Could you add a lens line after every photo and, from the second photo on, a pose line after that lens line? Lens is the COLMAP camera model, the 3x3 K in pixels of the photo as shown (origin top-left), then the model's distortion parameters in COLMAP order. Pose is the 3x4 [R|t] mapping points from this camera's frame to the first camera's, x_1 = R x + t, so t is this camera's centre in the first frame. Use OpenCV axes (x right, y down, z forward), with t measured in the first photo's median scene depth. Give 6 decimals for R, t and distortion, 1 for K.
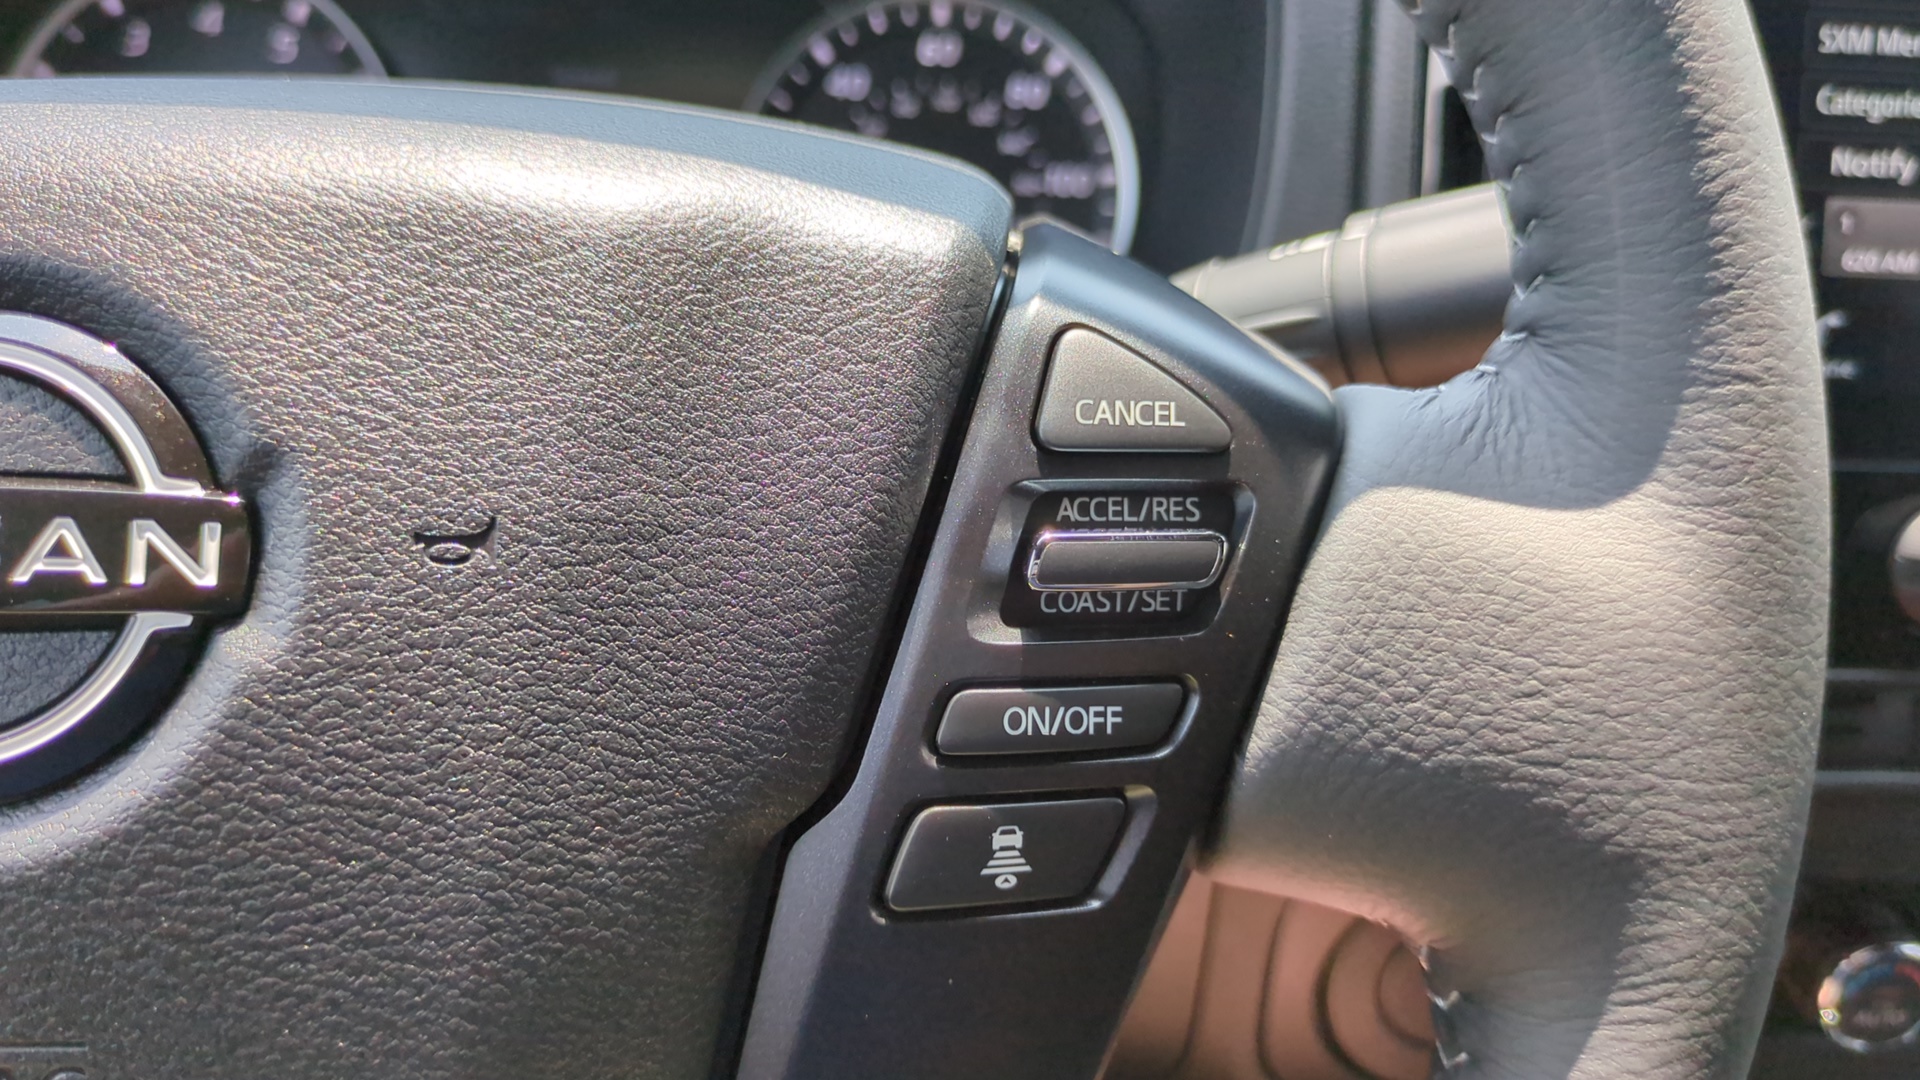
lens RADIAL K [[1647.5, 0, 960.0], [0, 1647.5, 540.0], [0, 0, 1]] dist [0.062347, -0.164709]
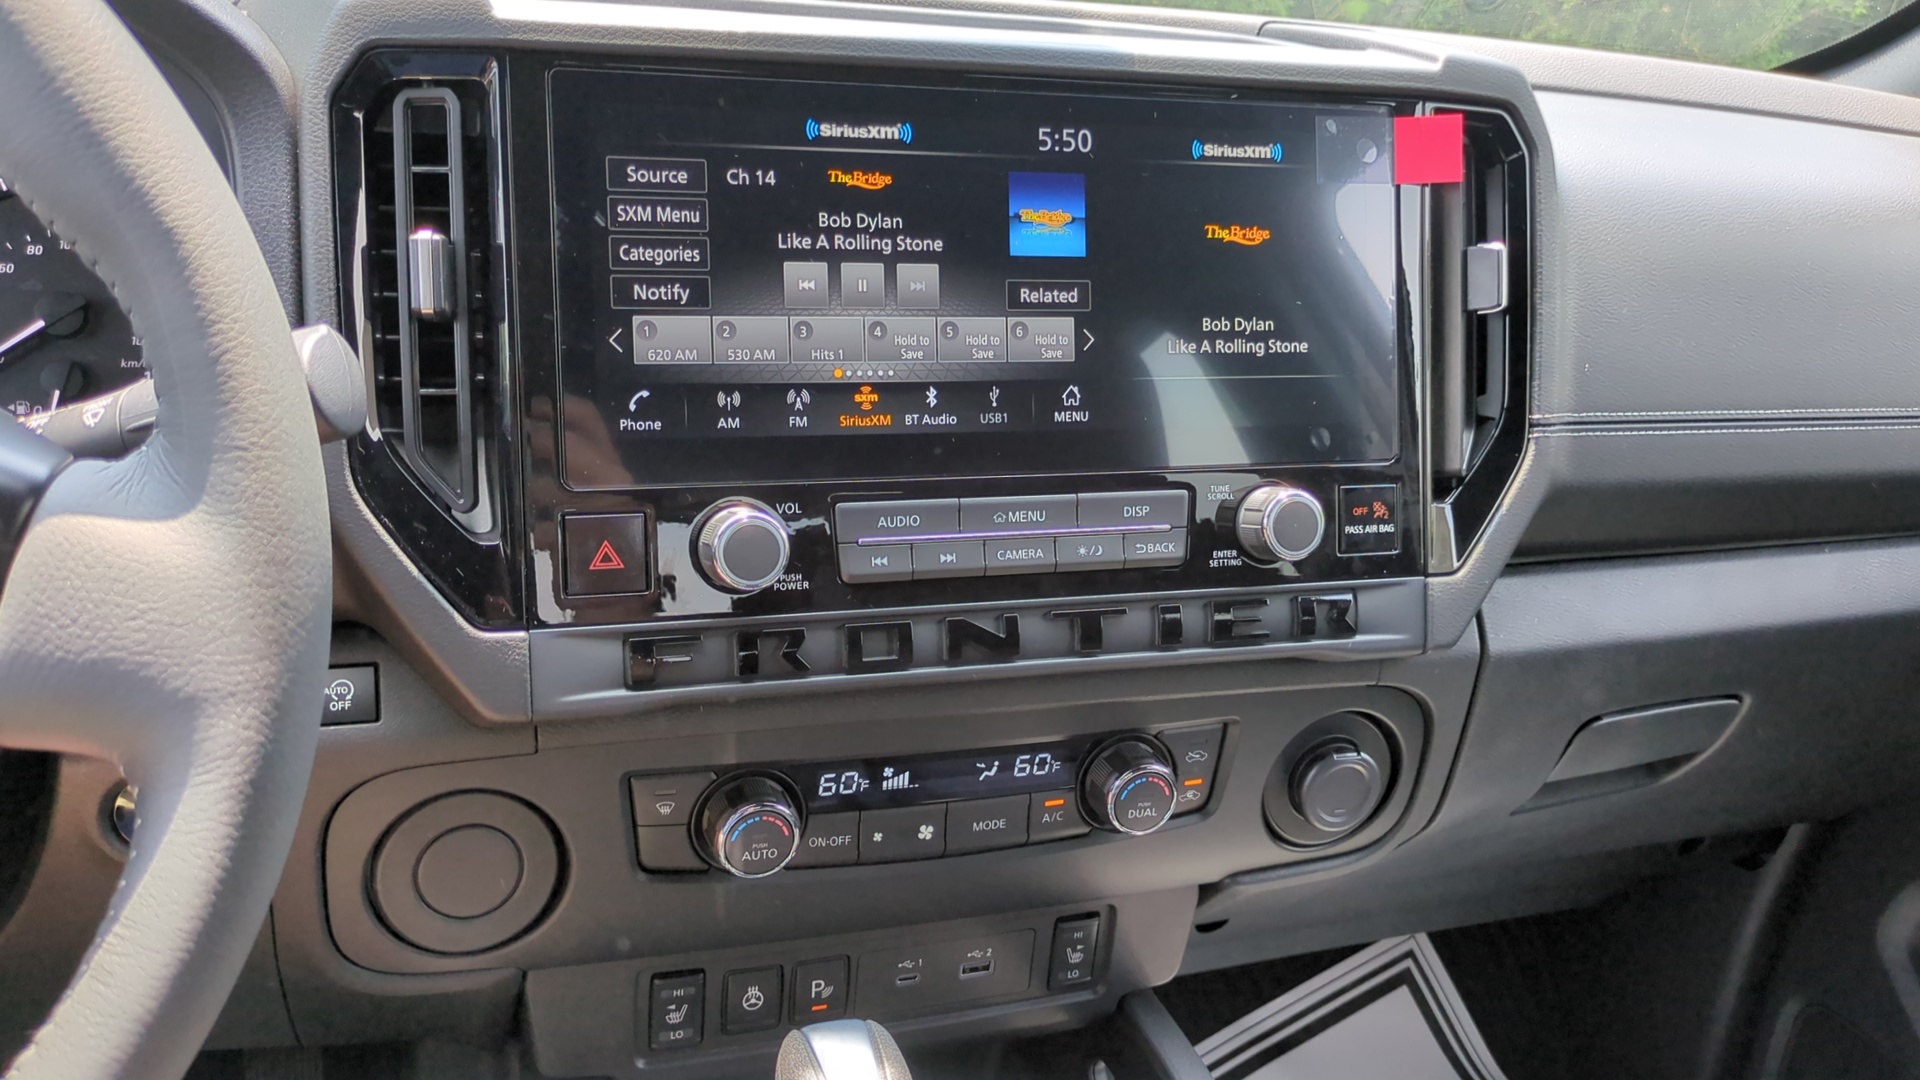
lens RADIAL K [[1655.5, 0, 960.0], [0, 1655.5, 540.0], [0, 0, 1]] dist [0.068431, -0.166892]
pose [[0.955496, -0.068433, 0.286957, 0.712476], [0.078252, 0.996671, -0.022877, 0.121817], [-0.284436, 0.044314, 0.957670, -1.122828]]
